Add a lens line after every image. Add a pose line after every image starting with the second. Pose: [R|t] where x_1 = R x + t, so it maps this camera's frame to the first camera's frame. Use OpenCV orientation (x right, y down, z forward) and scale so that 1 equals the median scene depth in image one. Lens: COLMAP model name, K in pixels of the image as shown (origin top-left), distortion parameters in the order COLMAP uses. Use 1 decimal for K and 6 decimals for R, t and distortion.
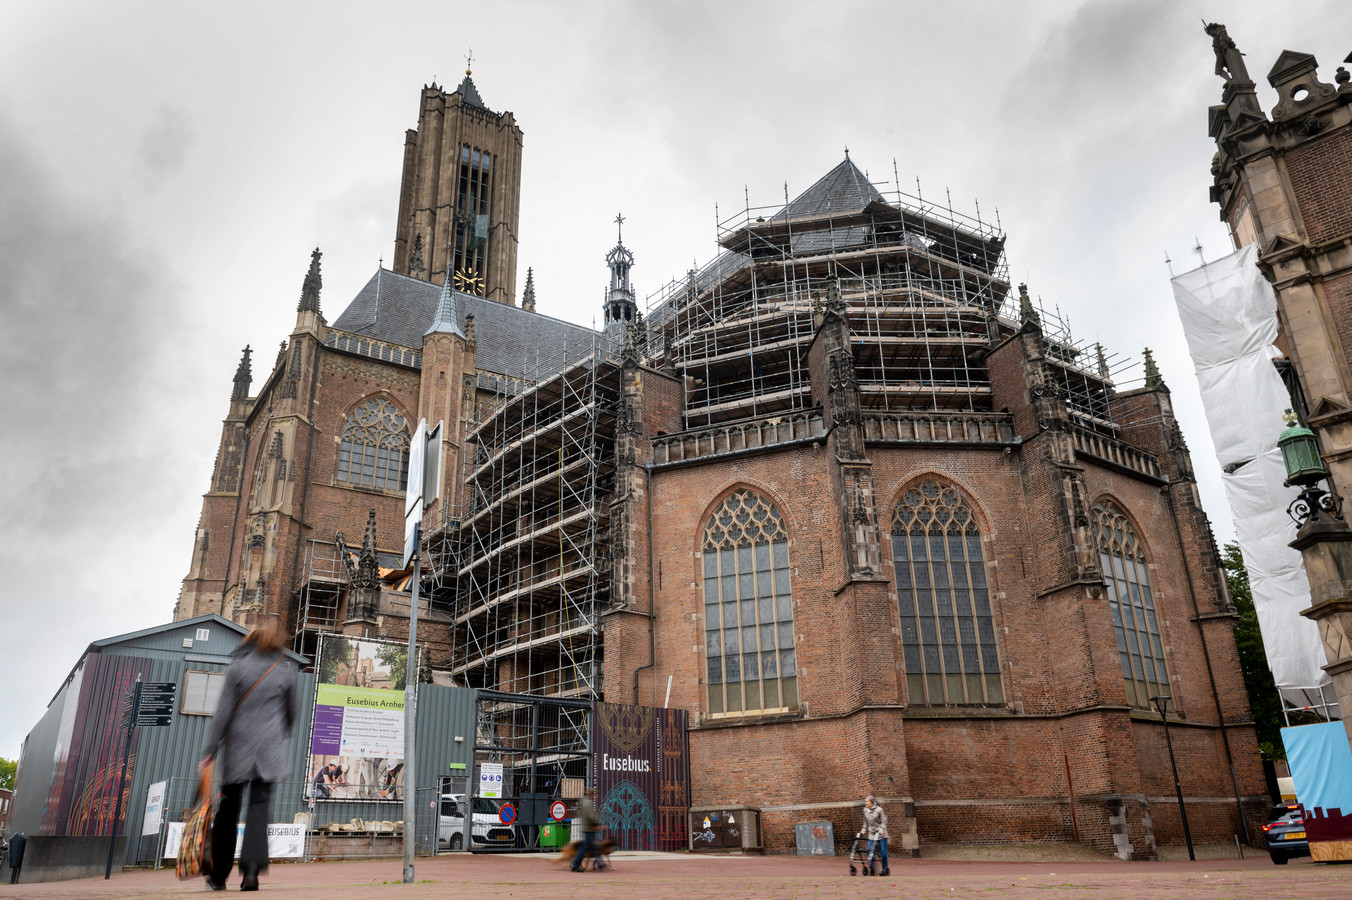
lens RADIAL K [[1147.4, 0, 676.0], [0, 1147.4, 450.0], [0, 0, 1]] dist [-0.000178, -0.002778]
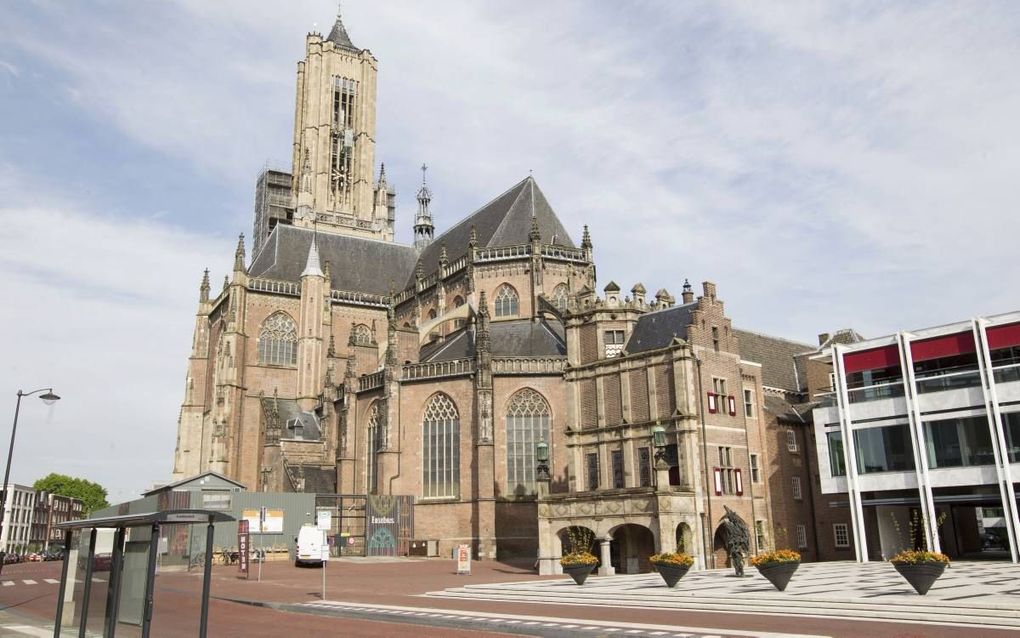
lens RADIAL K [[1096.6, 0, 510.0], [0, 1096.6, 319.0], [0, 0, 1]] dist [-0.016848, 0.000314]
pose [[0.996964, -0.005372, -0.077683, 0.340239], [0.017637, 0.987270, 0.158075, -0.418274], [0.075845, -0.158965, 0.984367, -0.971196]]
